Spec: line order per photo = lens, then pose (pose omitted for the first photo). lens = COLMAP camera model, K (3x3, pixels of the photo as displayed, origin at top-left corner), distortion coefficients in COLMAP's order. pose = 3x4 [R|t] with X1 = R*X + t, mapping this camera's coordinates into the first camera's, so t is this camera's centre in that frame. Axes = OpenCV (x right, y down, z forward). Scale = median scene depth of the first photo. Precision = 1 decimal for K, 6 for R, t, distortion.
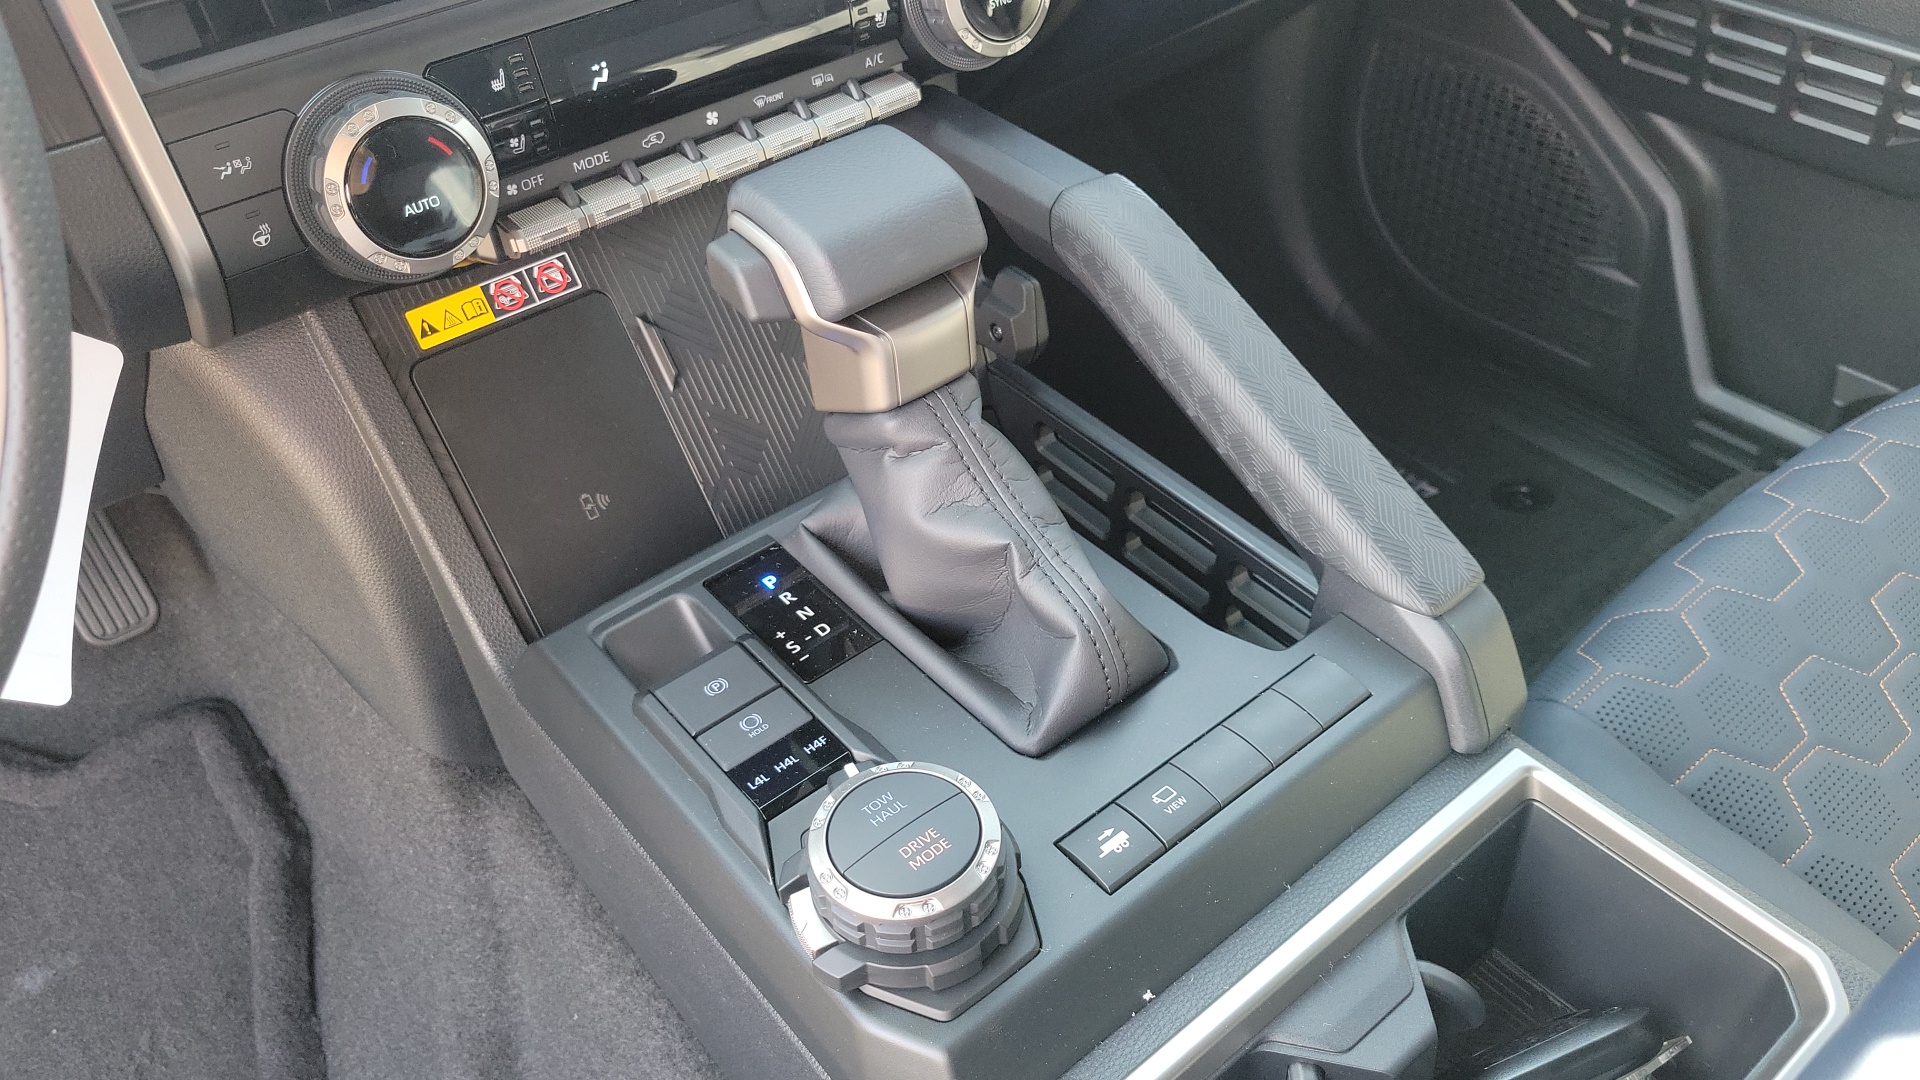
lens RADIAL K [[1465.2, 0, 937.5], [0, 1465.2, 538.5], [0, 0, 1]] dist [0.007977, 0.001014]
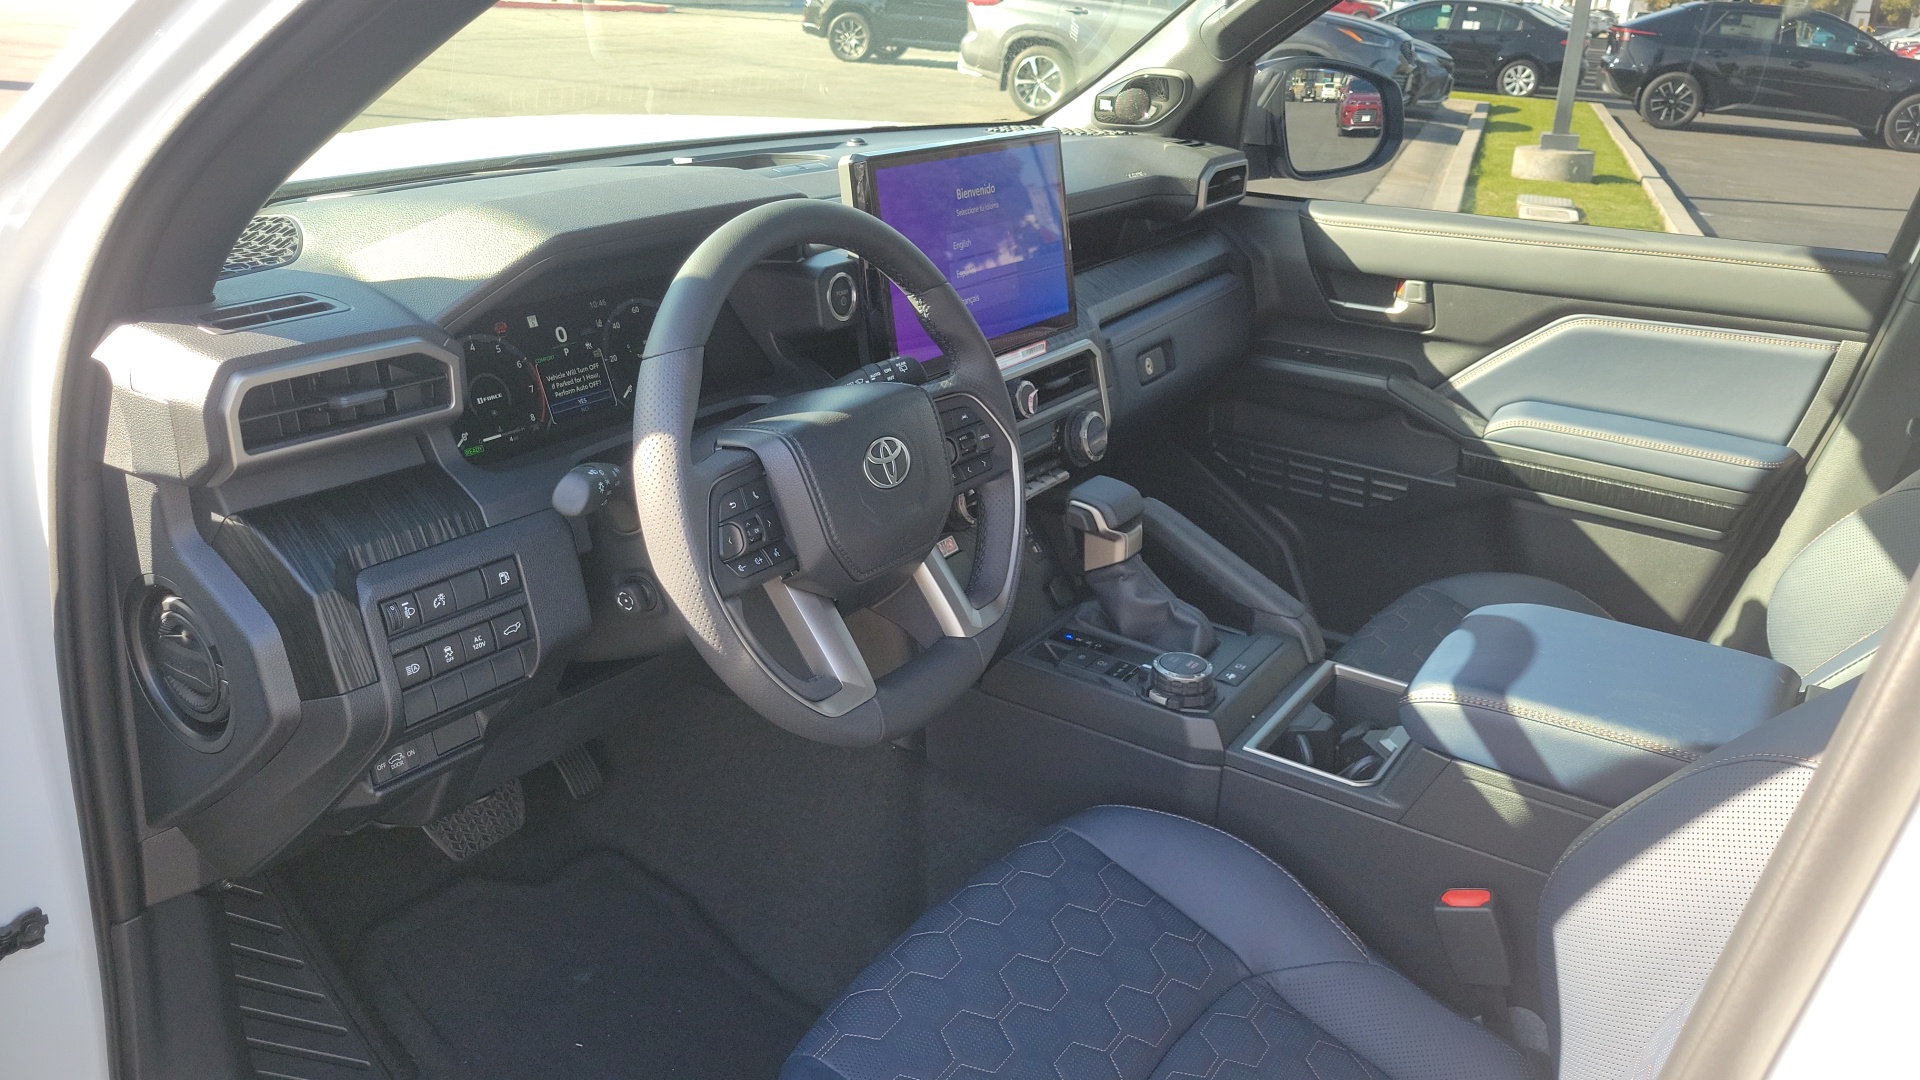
lens RADIAL K [[1446.7, 0, 961.6], [0, 1446.7, 530.6], [0, 0, 1]] dist [0.026848, -0.006947]
pose [[0.949884, -0.040627, 0.309950, -1.166299], [0.142462, 0.938829, -0.313536, 0.679410], [-0.278252, 0.341979, 0.897567, -1.475959]]
